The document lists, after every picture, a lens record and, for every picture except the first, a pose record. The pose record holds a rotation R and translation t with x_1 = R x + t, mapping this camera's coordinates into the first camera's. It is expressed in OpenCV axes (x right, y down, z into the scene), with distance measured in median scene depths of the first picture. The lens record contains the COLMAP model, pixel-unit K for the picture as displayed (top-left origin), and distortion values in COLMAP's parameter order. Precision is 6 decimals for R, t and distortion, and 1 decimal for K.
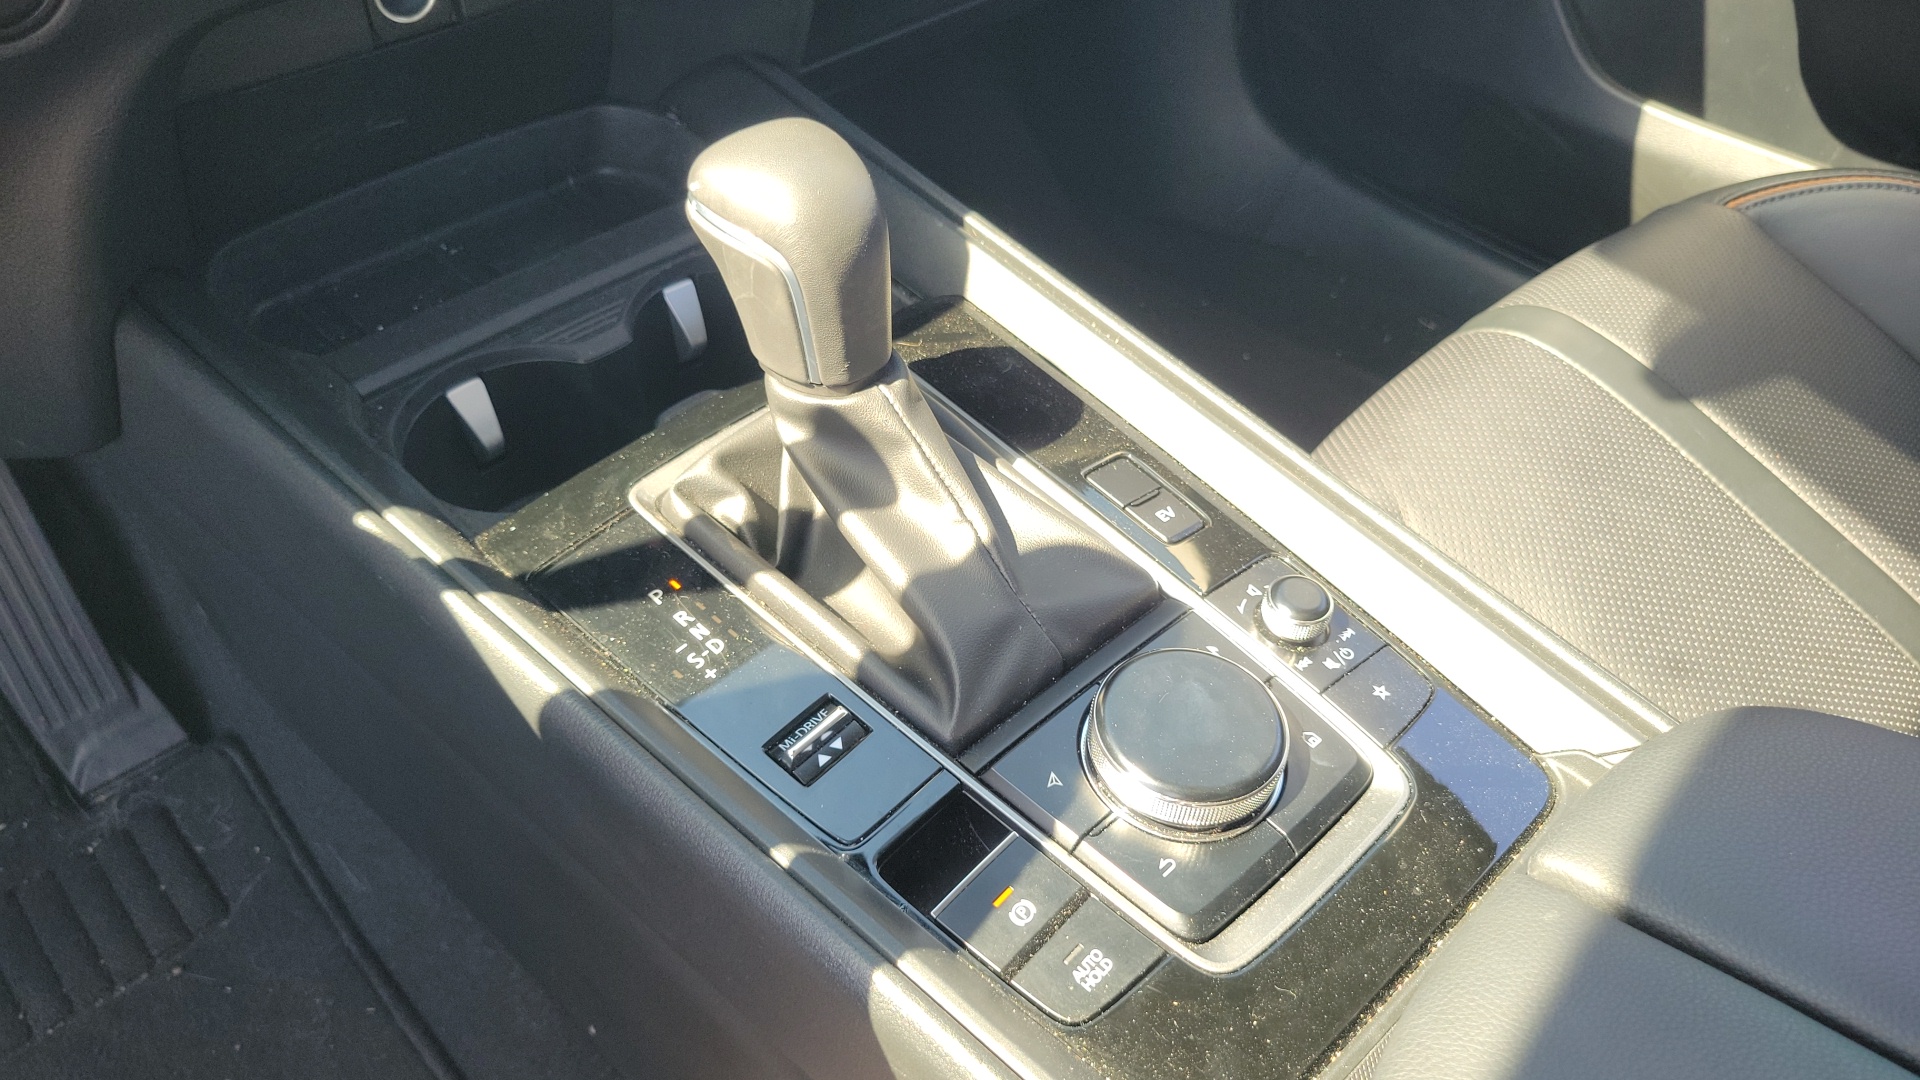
lens RADIAL K [[1494.4, 0, 964.1], [0, 1494.4, 528.1], [0, 0, 1]] dist [0.036822, -0.032952]
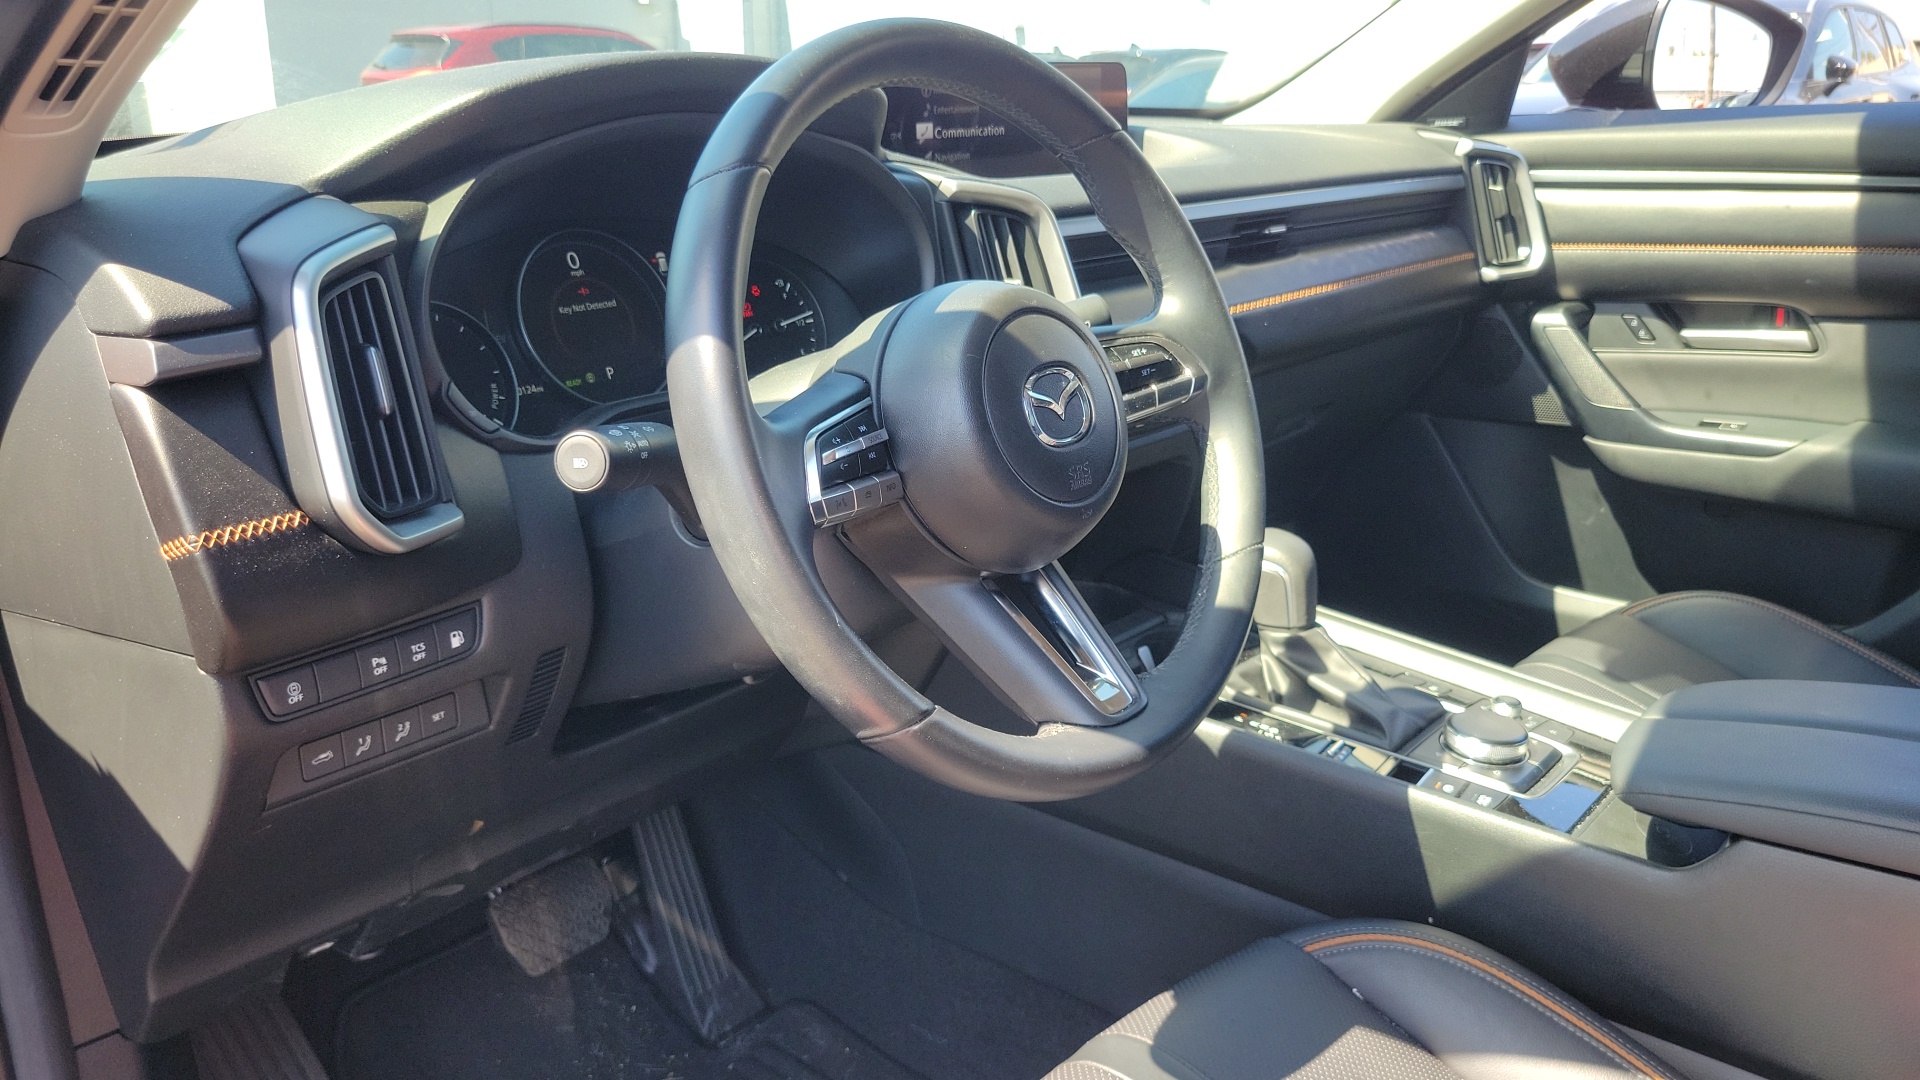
lens RADIAL K [[1494.4, 0, 983.6], [0, 1494.4, 533.0], [0, 0, 1]] dist [0.036822, -0.032952]
pose [[0.993512, -0.053179, 0.100529, -0.788208], [0.092215, 0.894027, -0.438420, 0.749252], [-0.066561, 0.444846, 0.893130, -1.151222]]
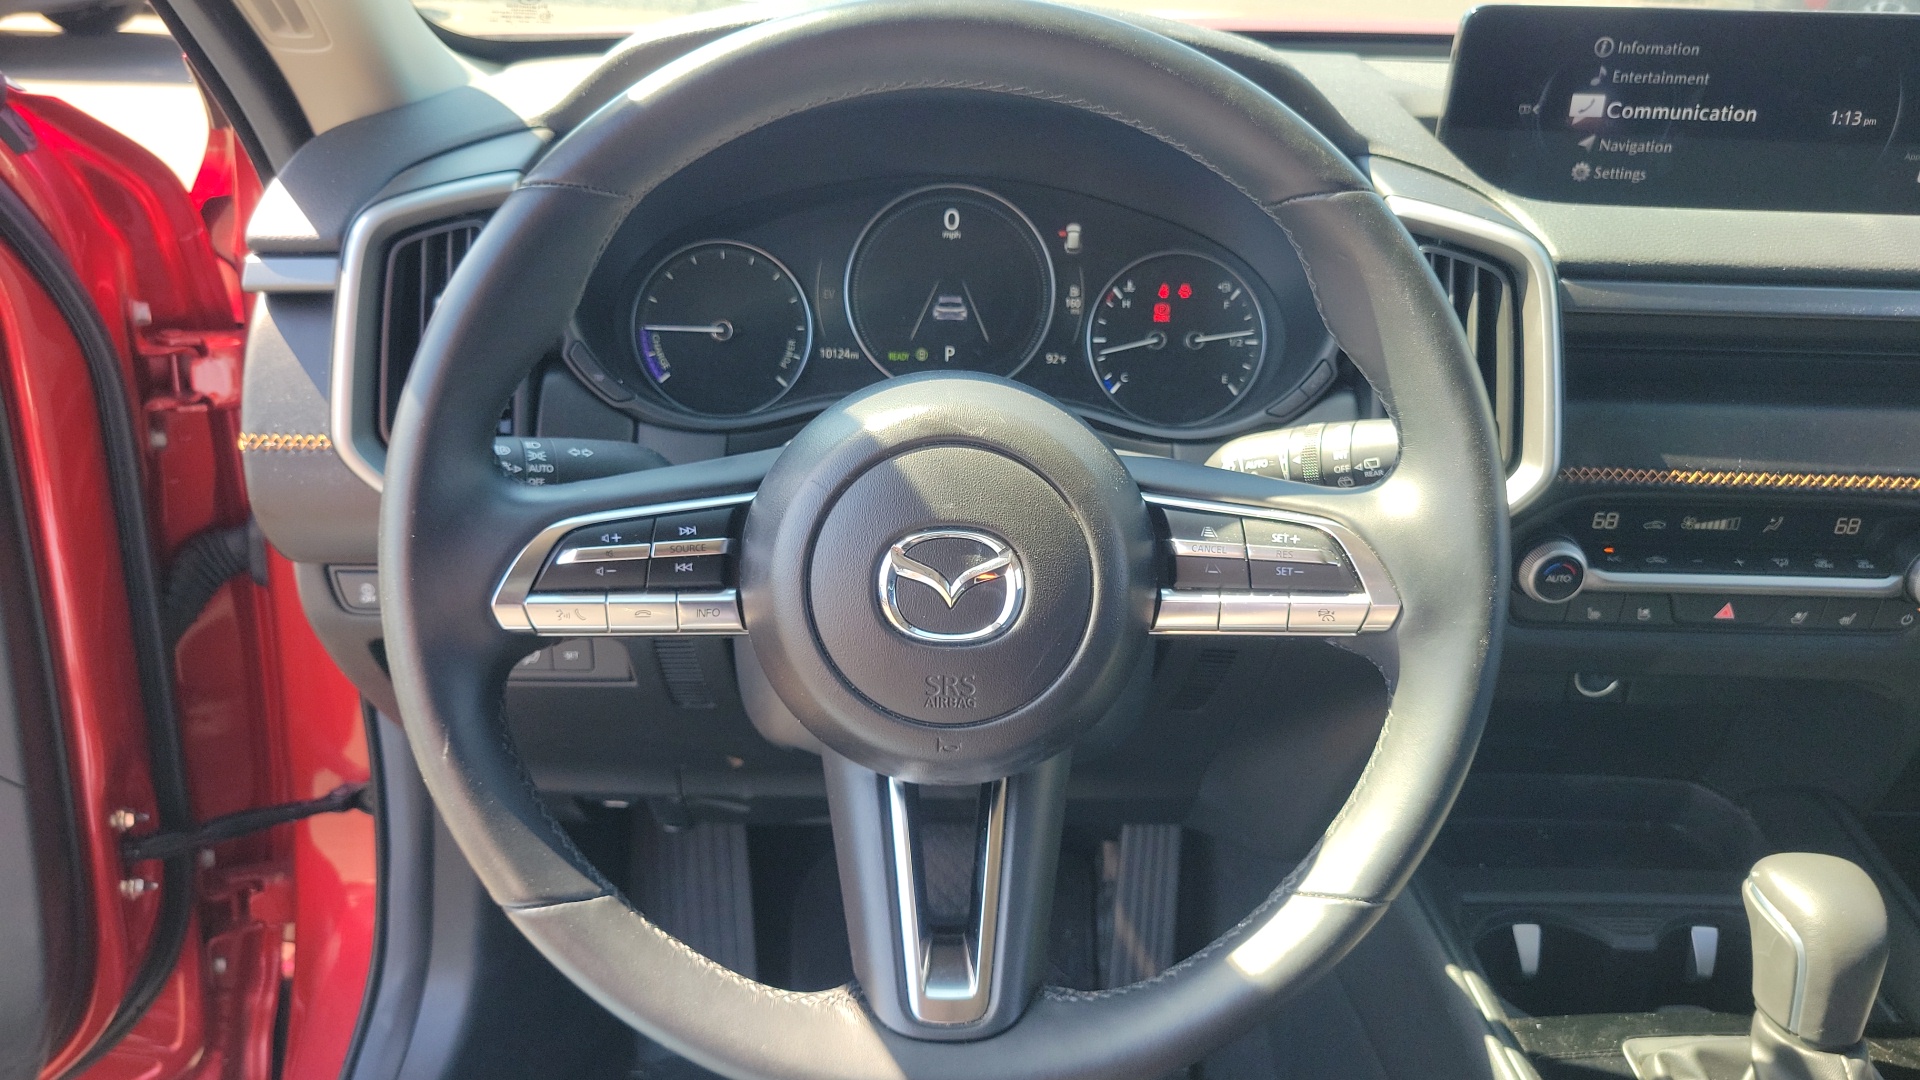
lens RADIAL K [[1494.4, 0, 962.8], [0, 1494.4, 523.5], [0, 0, 1]] dist [0.036822, -0.032952]
pose [[0.735035, 0.271771, -0.621180, 0.078831], [-0.478851, 0.856685, -0.191812, 0.138914], [0.480026, 0.438441, 0.759831, -0.667831]]
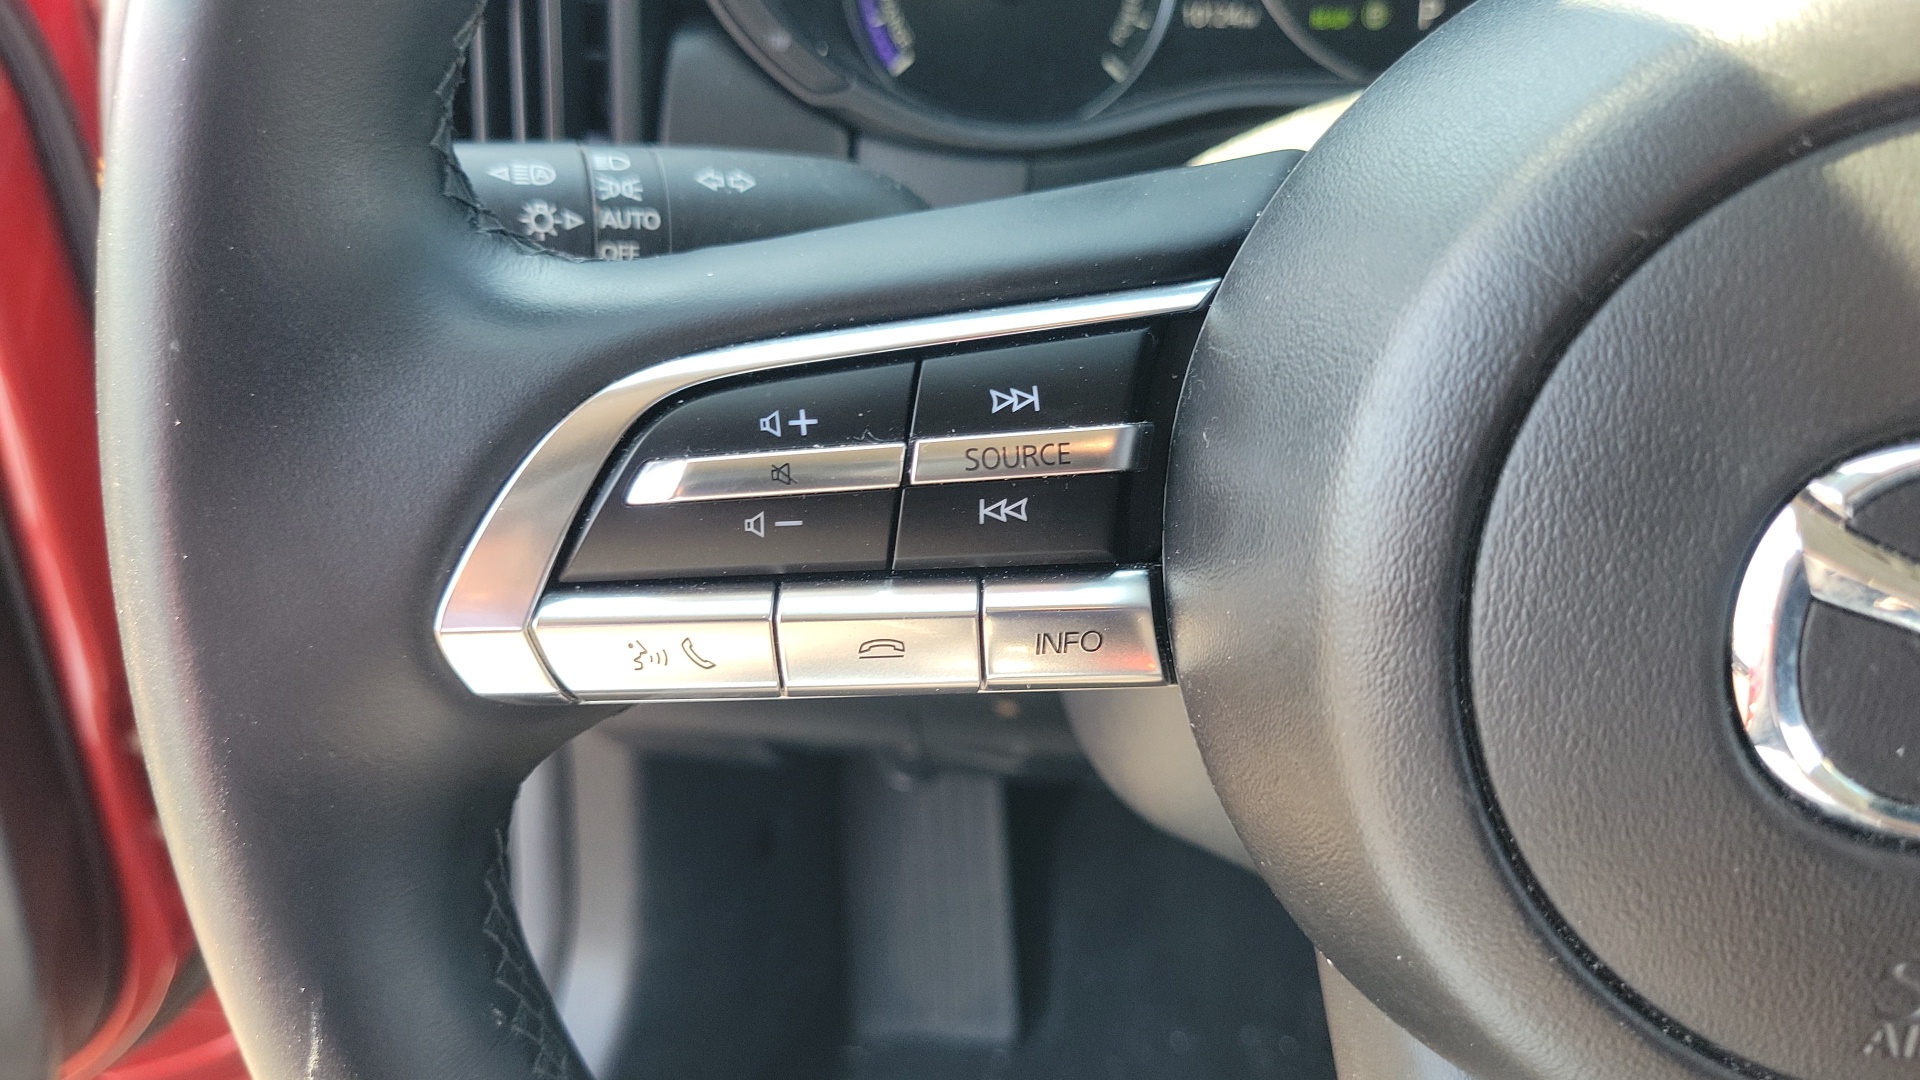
lens RADIAL K [[1494.4, 0, 942.2], [0, 1494.4, 512.2], [0, 0, 1]] dist [0.036822, -0.032952]
pose [[0.632251, 0.371671, -0.679793, -0.517683], [-0.506704, 0.862120, 0.000090, 0.060348], [0.586097, 0.344397, 0.733404, -0.184459]]
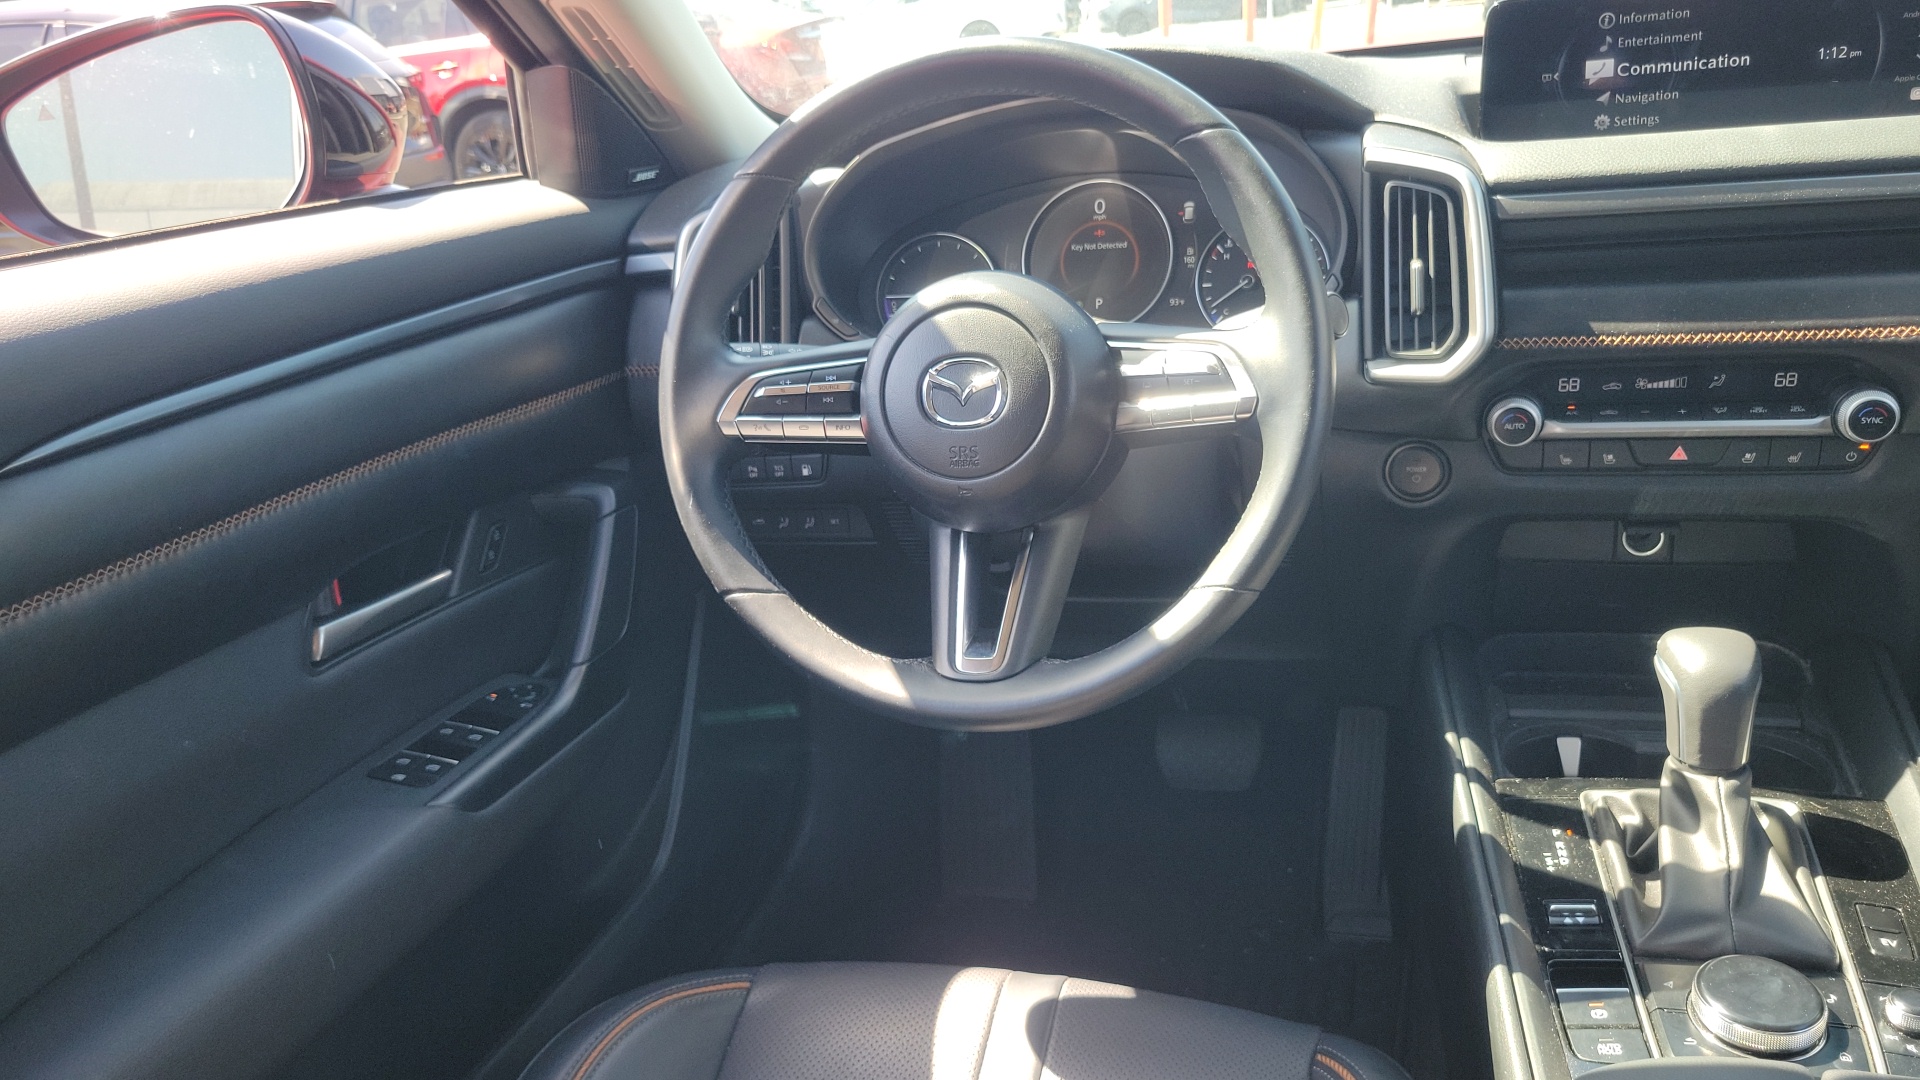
lens RADIAL K [[1494.4, 0, 956.6], [0, 1494.4, 547.9], [0, 0, 1]] dist [0.036822, -0.032952]
pose [[0.494256, 0.232161, -0.837742, 0.906169], [-0.514738, 0.854740, -0.066817, 0.250770], [0.700539, 0.464243, 0.541963, -0.707289]]
